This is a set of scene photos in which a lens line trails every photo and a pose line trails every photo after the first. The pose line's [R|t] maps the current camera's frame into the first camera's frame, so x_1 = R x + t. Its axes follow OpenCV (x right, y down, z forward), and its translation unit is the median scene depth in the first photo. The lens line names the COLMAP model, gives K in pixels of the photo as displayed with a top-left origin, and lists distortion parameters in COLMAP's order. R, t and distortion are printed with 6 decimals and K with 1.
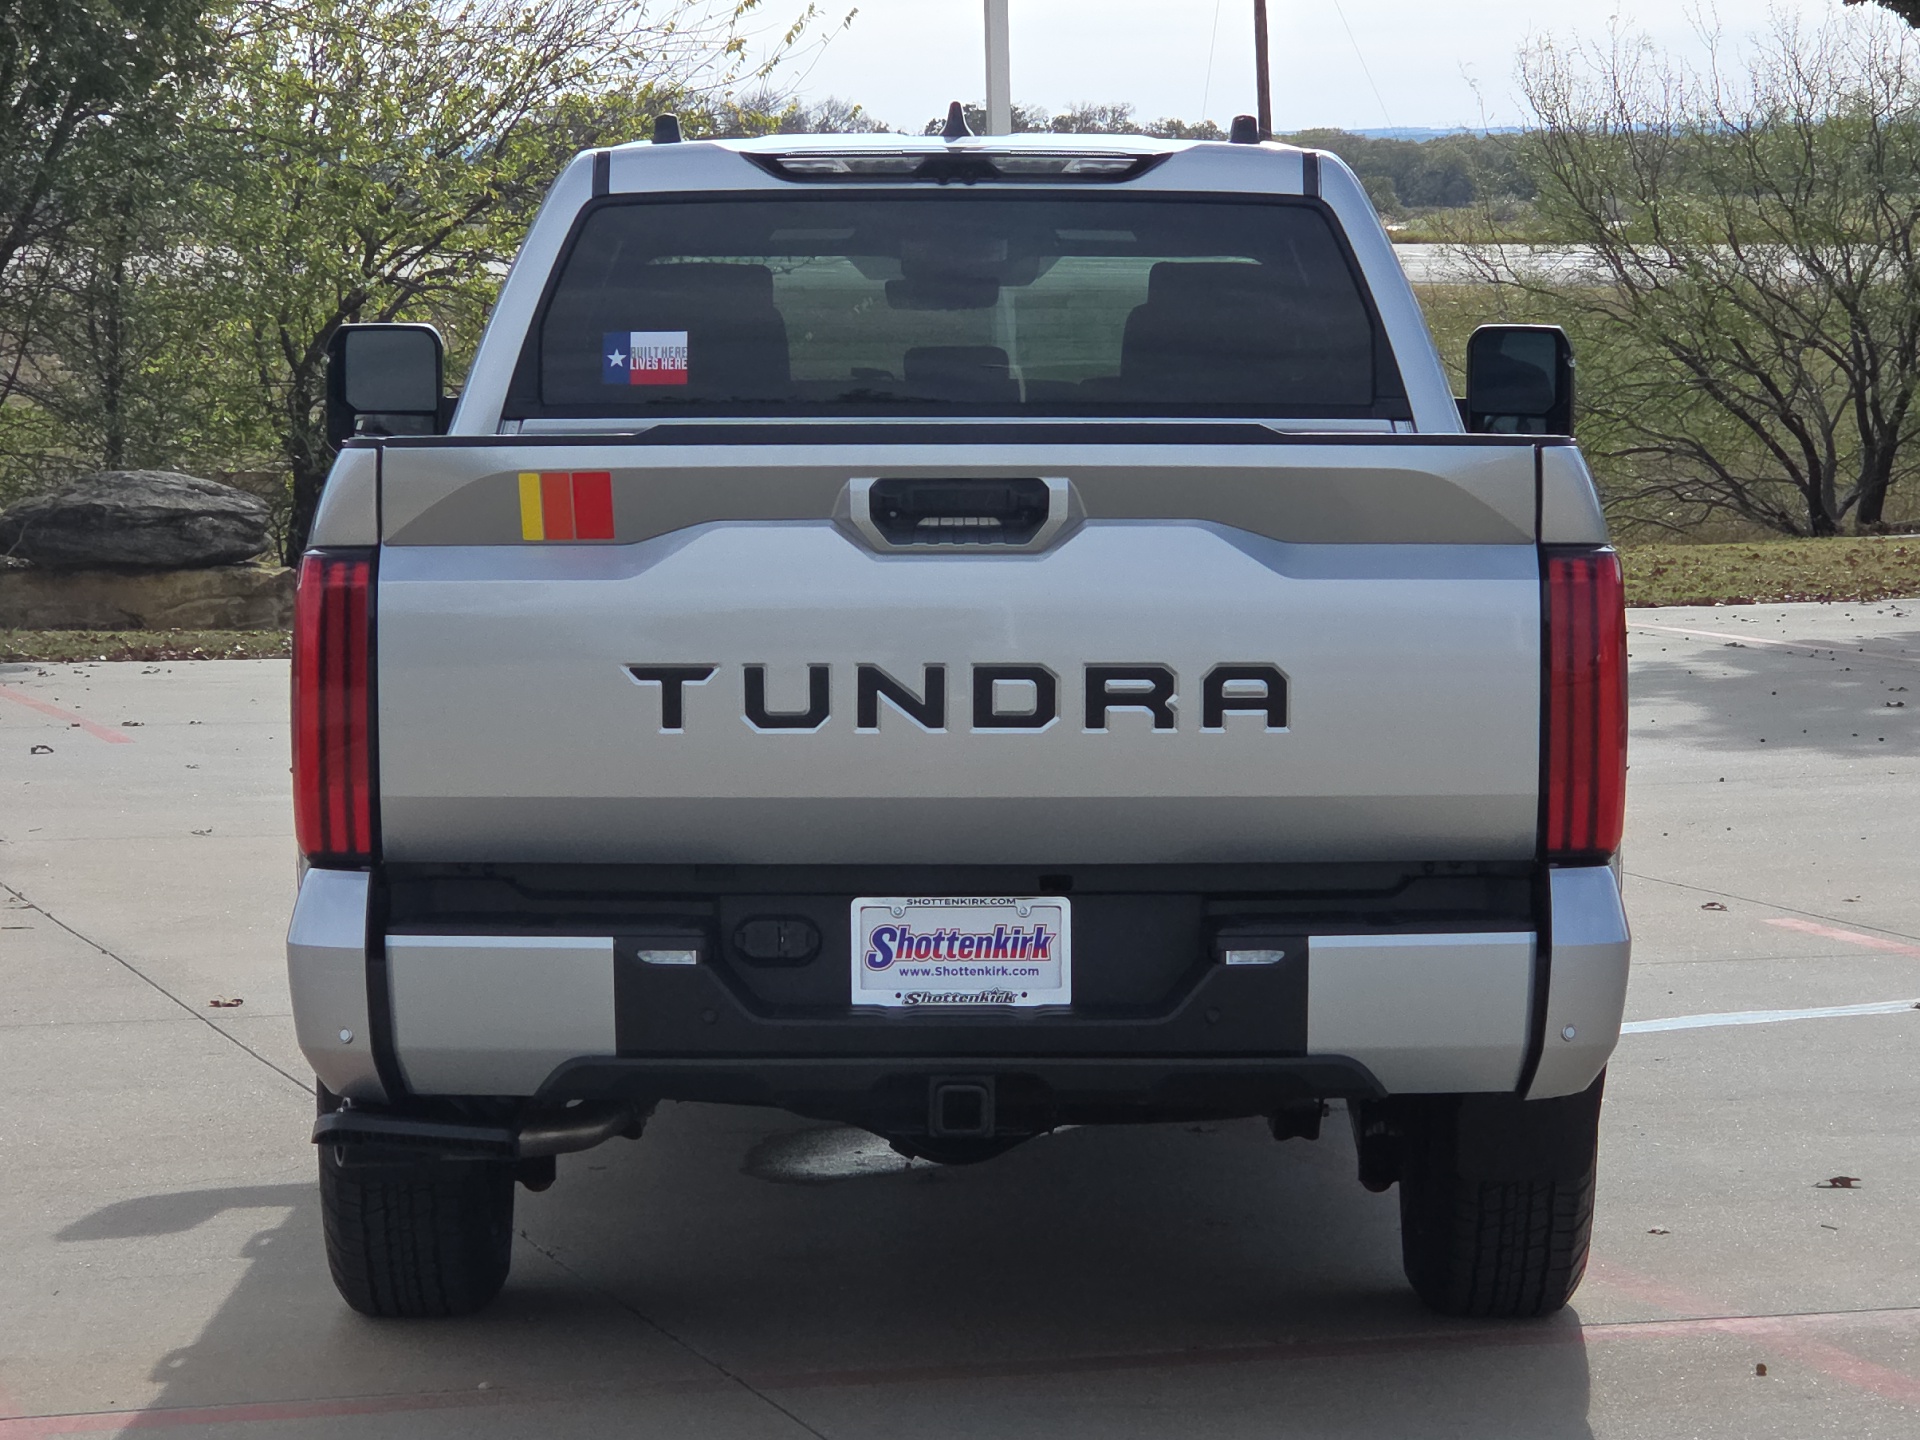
lens RADIAL K [[5486.4, 0, 957.5], [0, 5486.4, 724.8], [0, 0, 1]] dist [-0.684910, 0.000000]
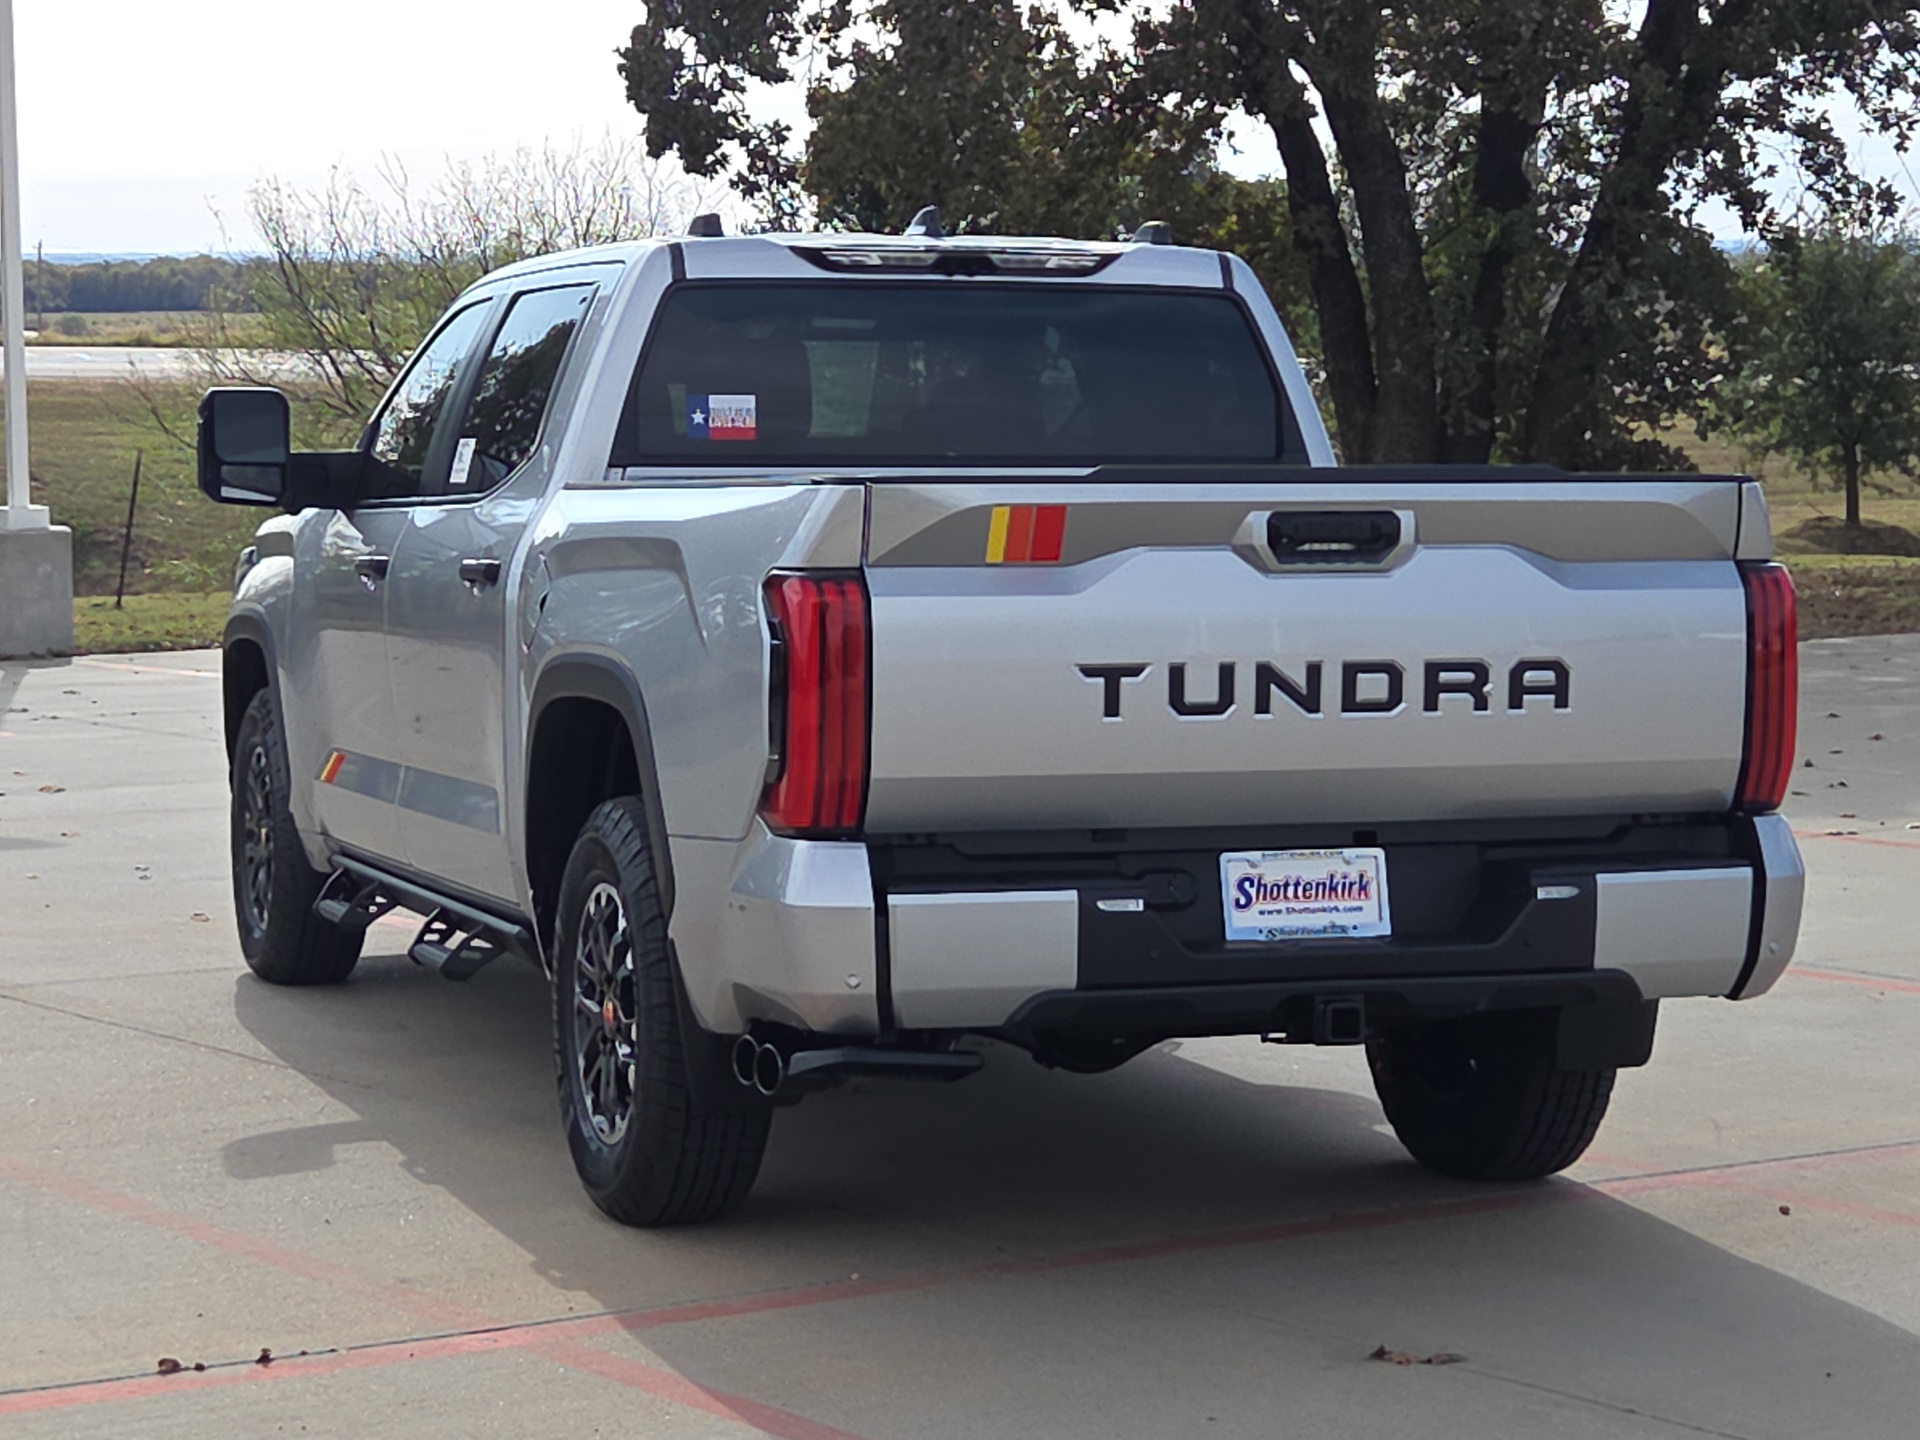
lens RADIAL K [[4225.2, 0, 948.2], [0, 4225.2, 714.4], [0, 0, 1]] dist [0.200549, 0.000000]
pose [[0.947776, -0.015997, 0.318535, -0.385369], [0.017039, 0.999855, -0.000484, -0.000164], [-0.318481, 0.005886, 0.947911, 0.121070]]
